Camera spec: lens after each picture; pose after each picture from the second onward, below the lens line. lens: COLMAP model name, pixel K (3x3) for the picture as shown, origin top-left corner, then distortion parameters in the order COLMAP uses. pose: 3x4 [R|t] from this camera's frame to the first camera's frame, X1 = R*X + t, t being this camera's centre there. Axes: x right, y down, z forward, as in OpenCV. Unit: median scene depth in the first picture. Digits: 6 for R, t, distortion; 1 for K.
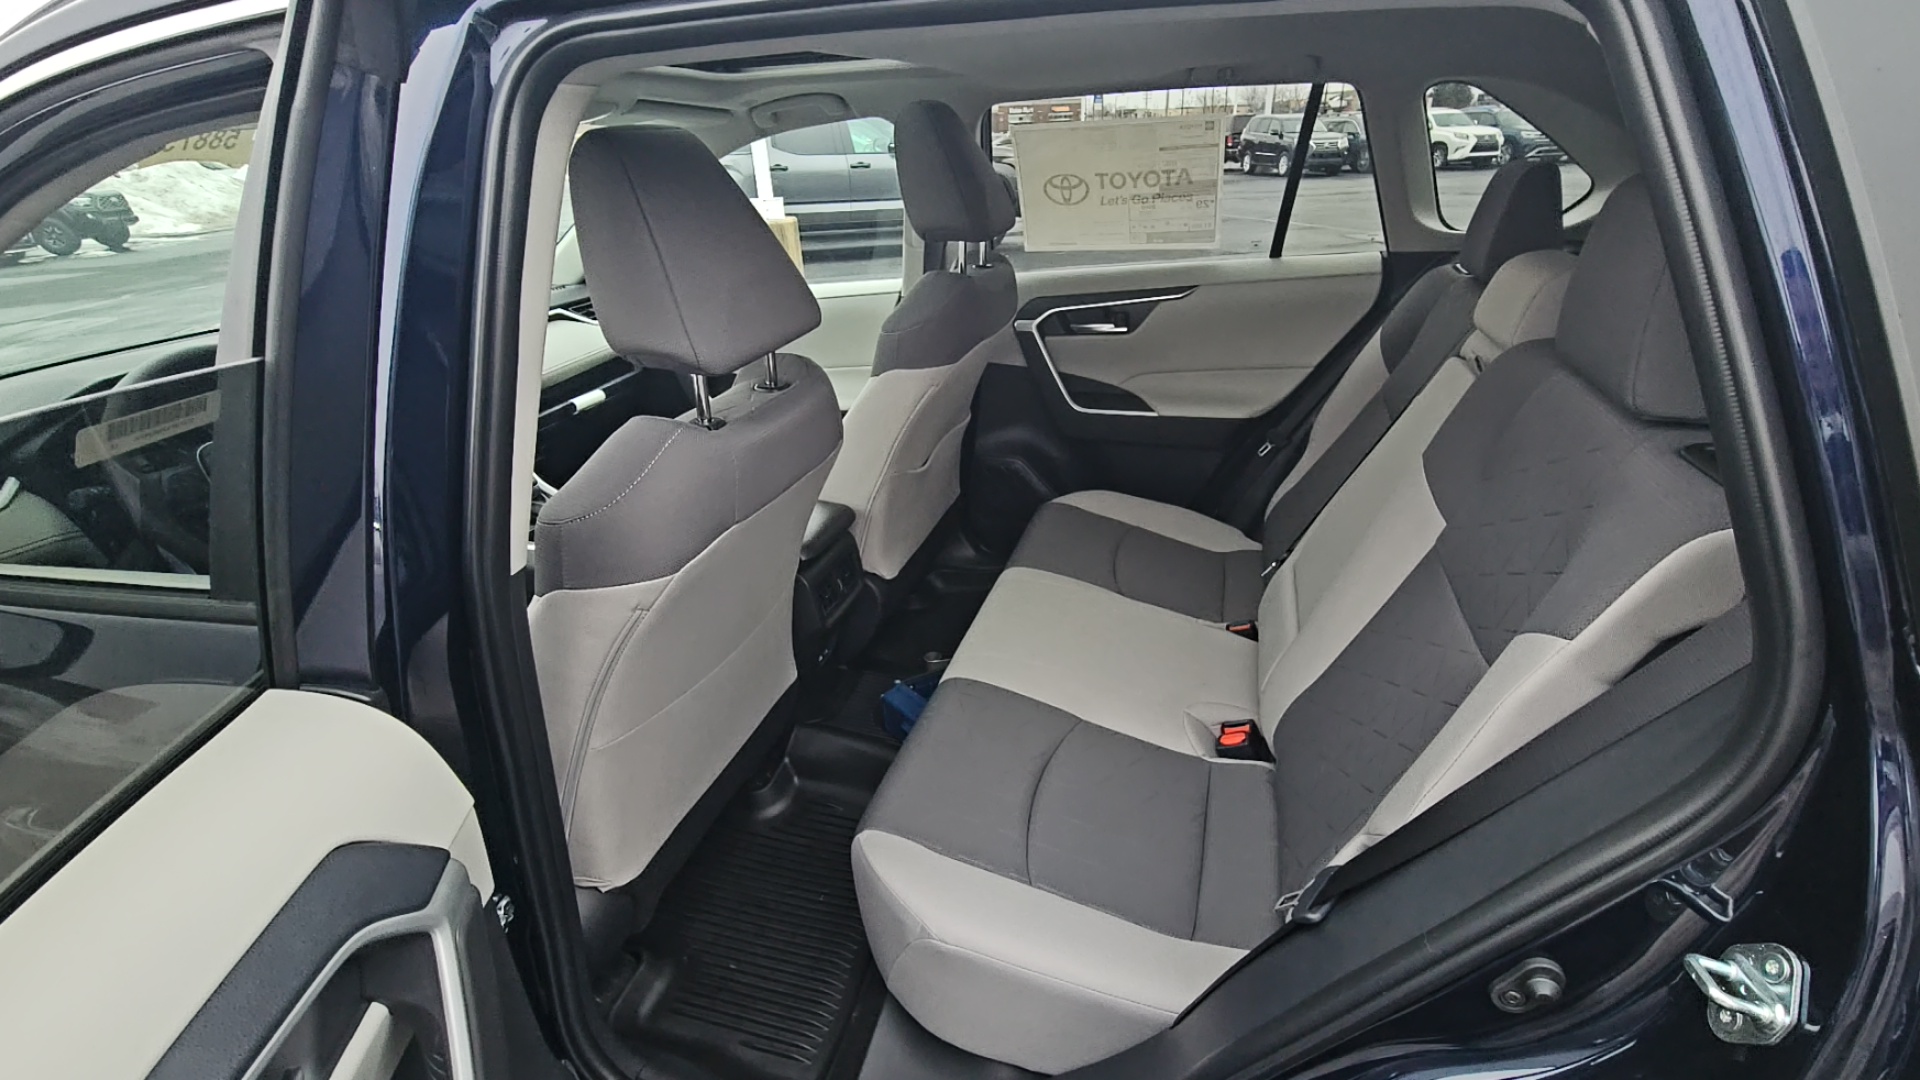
lens RADIAL K [[846.3, 0, 988.8], [0, 846.3, 555.5], [0, 0, 1]] dist [0.002210, -0.000706]
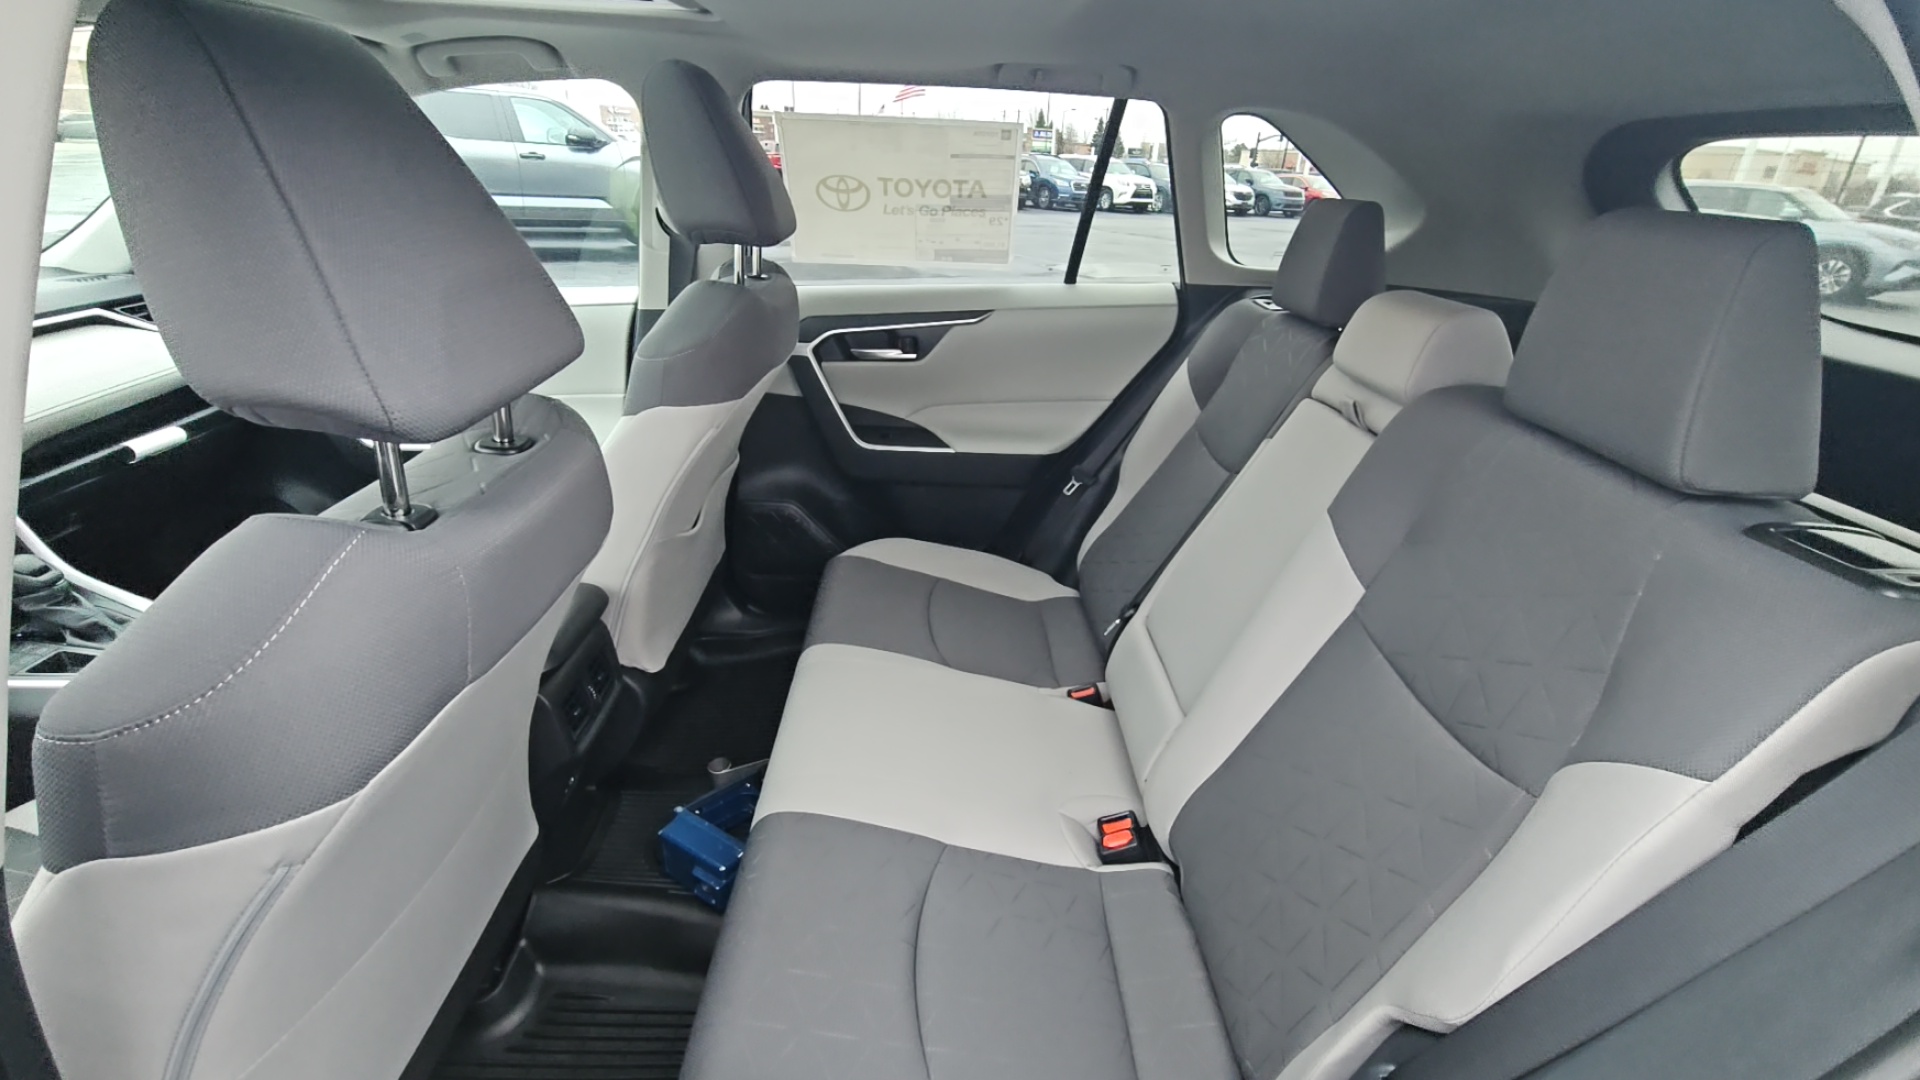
lens RADIAL K [[806.5, 0, 942.7], [0, 806.5, 539.2], [0, 0, 1]] dist [0.000486, -0.000611]
pose [[0.946574, -0.053424, 0.318029, -0.095449], [0.060559, 0.998085, -0.012583, -0.068150], [-0.316748, 0.031170, 0.947997, 0.211295]]
